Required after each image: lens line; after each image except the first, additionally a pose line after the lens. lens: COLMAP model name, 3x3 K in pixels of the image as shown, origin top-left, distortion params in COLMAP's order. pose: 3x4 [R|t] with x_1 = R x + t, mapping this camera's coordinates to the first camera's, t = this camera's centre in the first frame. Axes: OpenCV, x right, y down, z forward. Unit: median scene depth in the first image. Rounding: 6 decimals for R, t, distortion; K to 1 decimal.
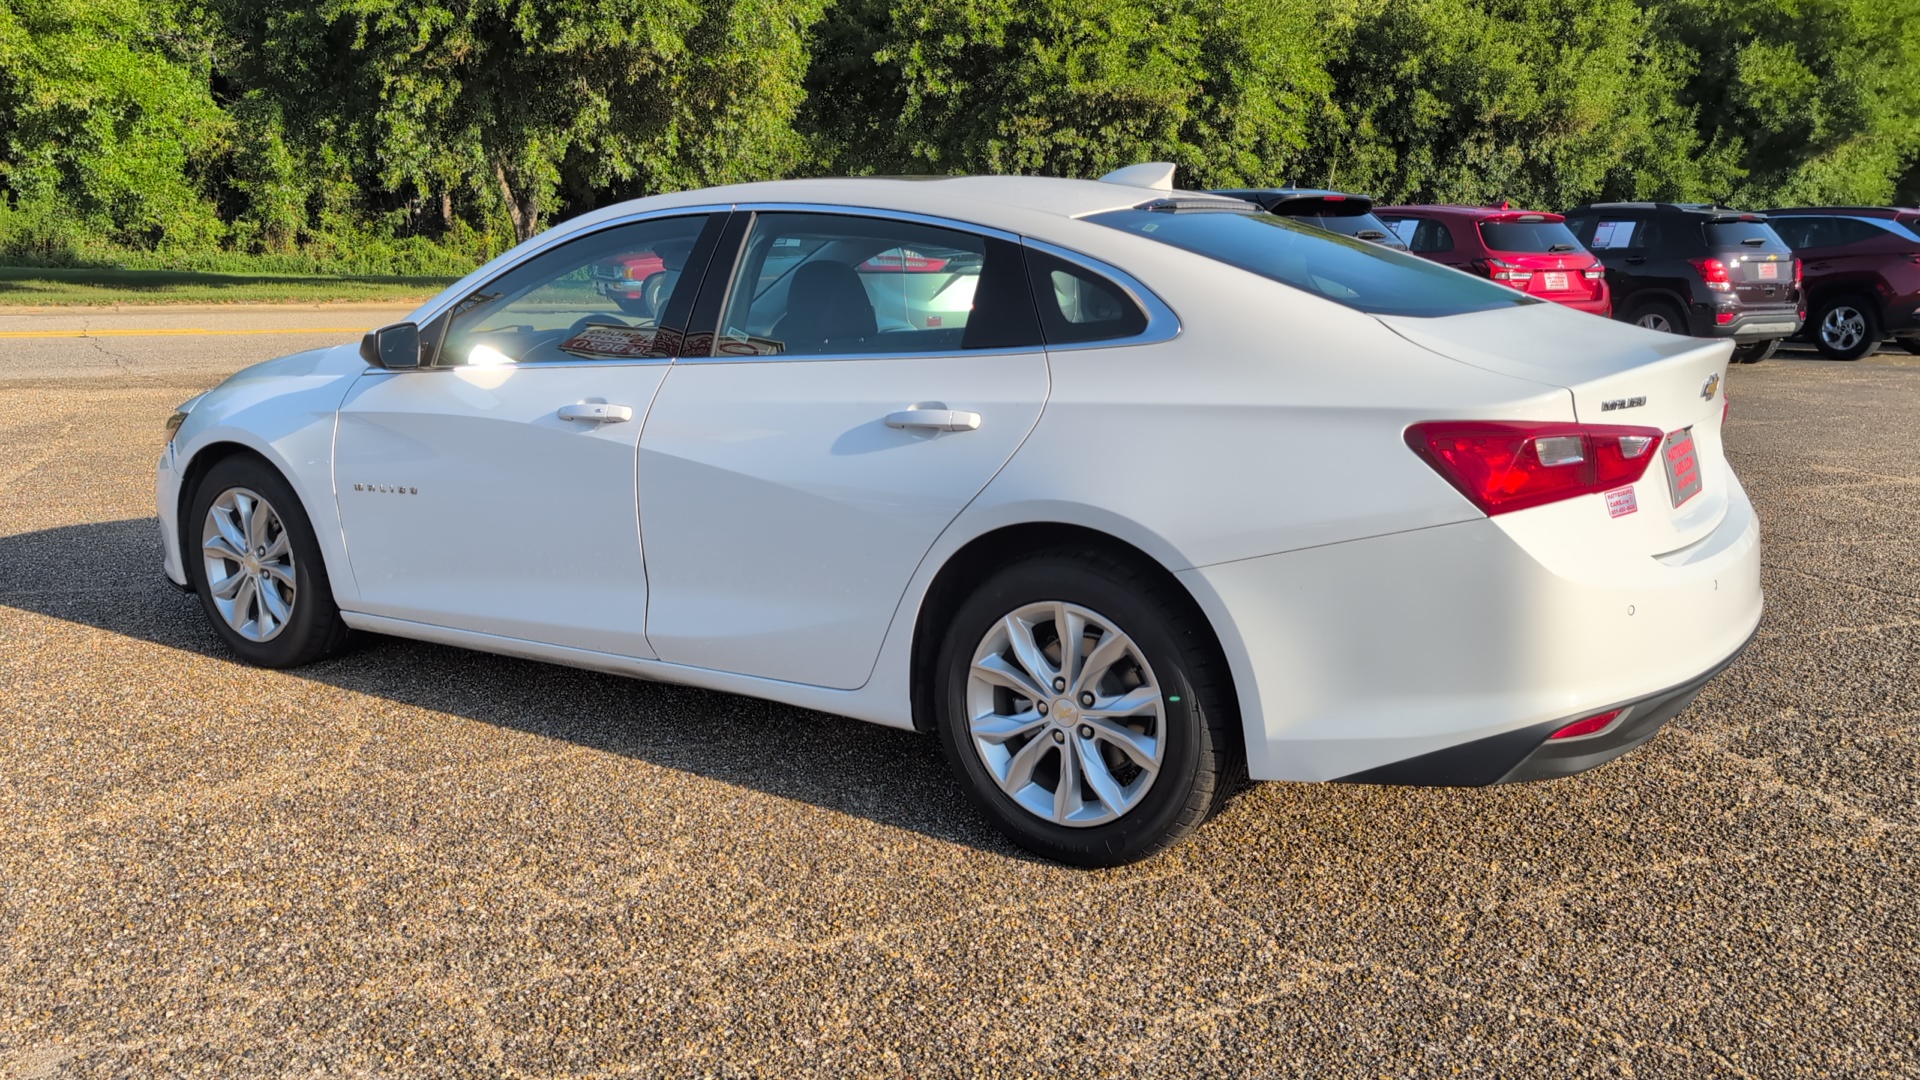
lens RADIAL K [[1578.1, 0, 993.1], [0, 1578.1, 539.9], [0, 0, 1]] dist [0.060710, -0.066729]
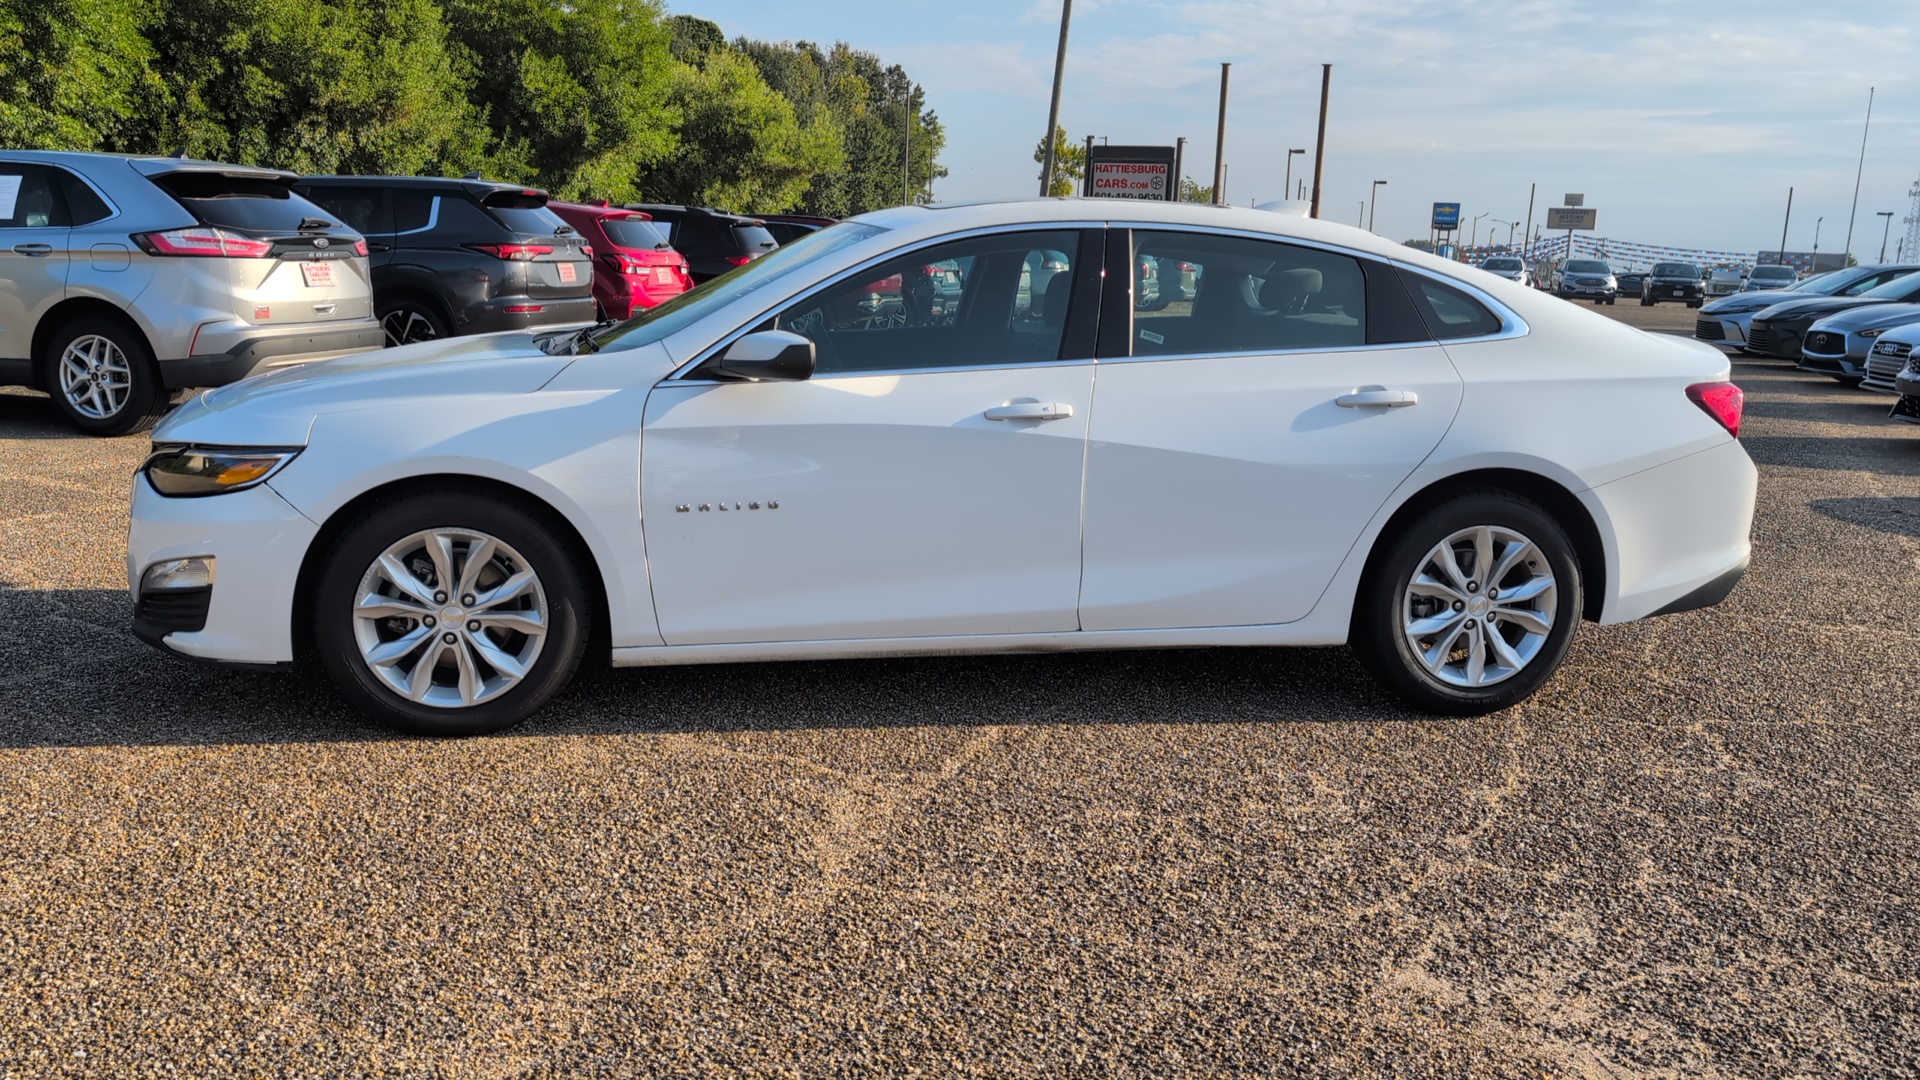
lens RADIAL K [[1587.8, 0, 960.0], [0, 1587.8, 540.0], [0, 0, 1]] dist [0.004956, -0.011005]
pose [[0.727675, -0.103600, 0.678053, -0.096272], [0.097451, 0.994115, 0.047309, -0.004562], [-0.678964, 0.031651, 0.733489, 0.022650]]
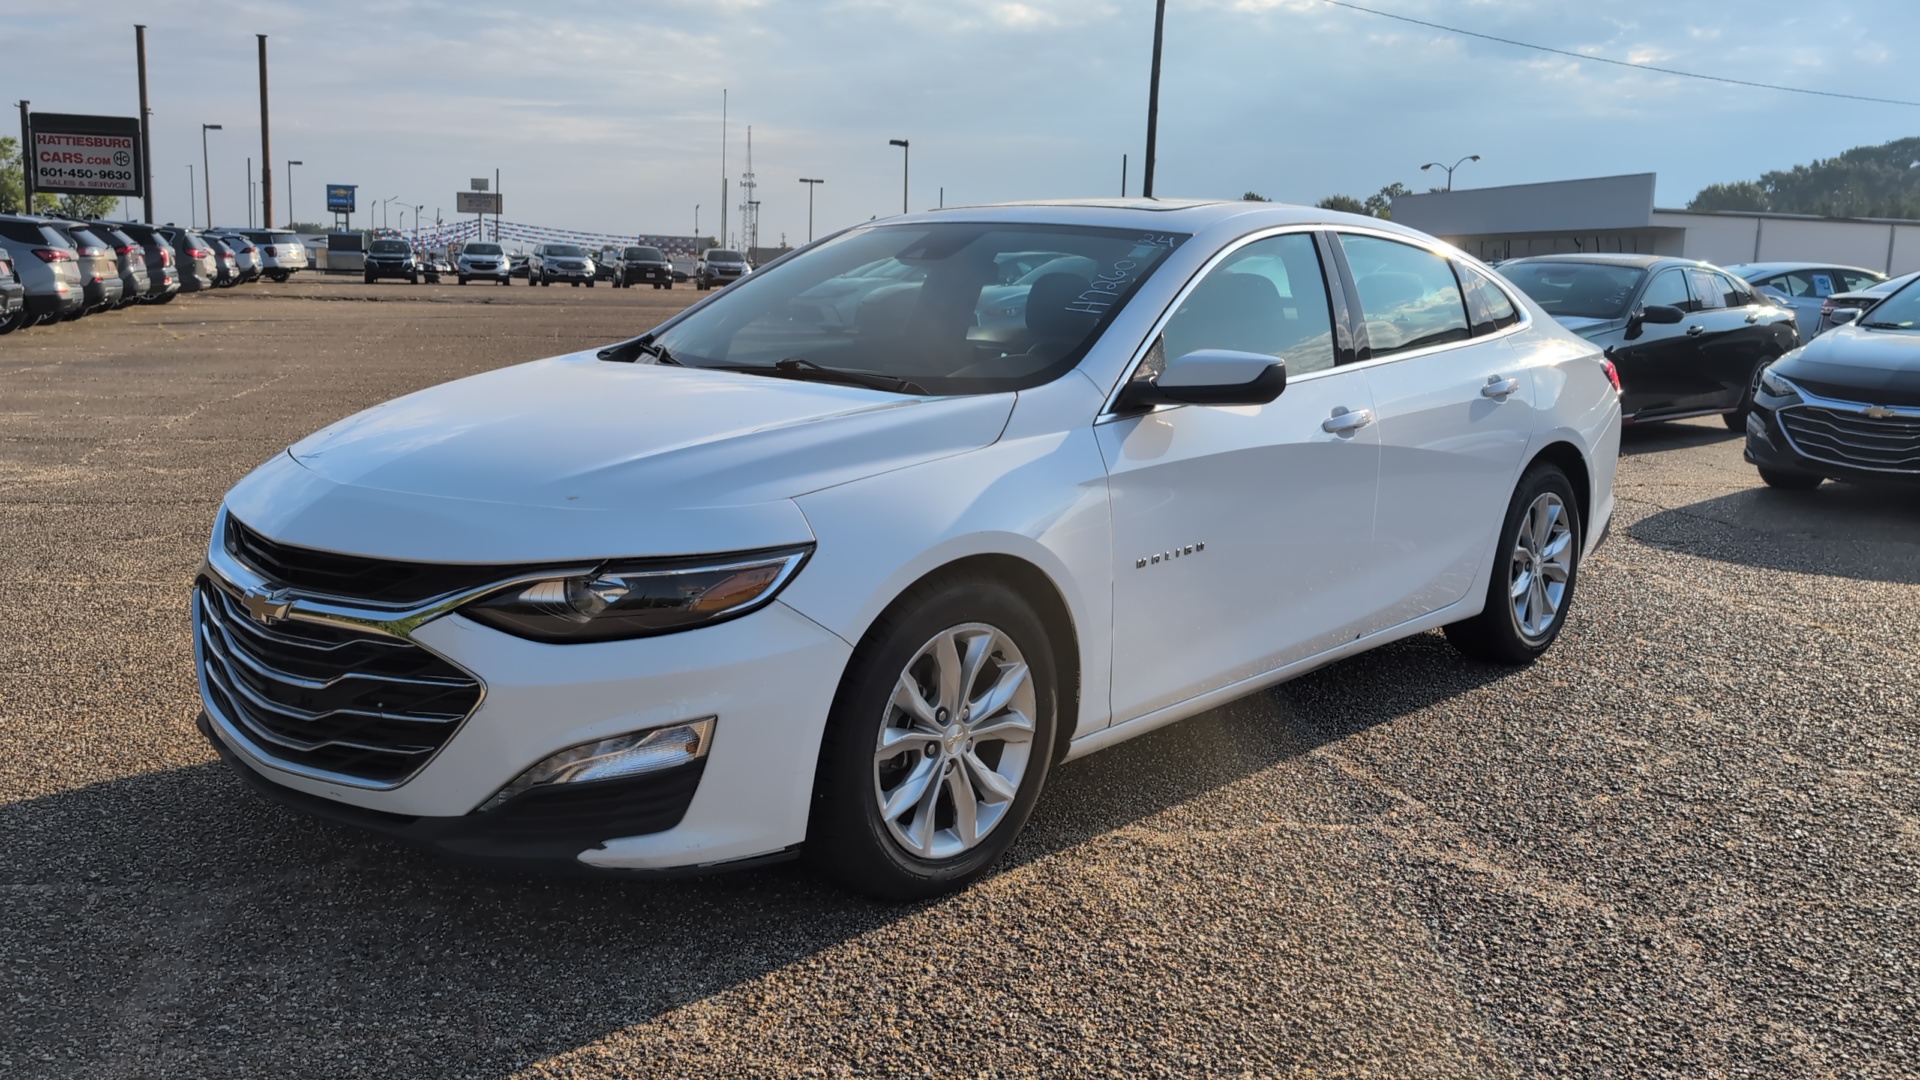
lens RADIAL K [[1587.8, 0, 960.0], [0, 1587.8, 540.0], [0, 0, 1]] dist [0.004956, -0.011005]
pose [[0.162774, -0.167218, 0.972390, -0.124725], [0.157156, 0.977346, 0.141763, -0.018063], [-0.974067, 0.129742, 0.185366, 0.099467]]
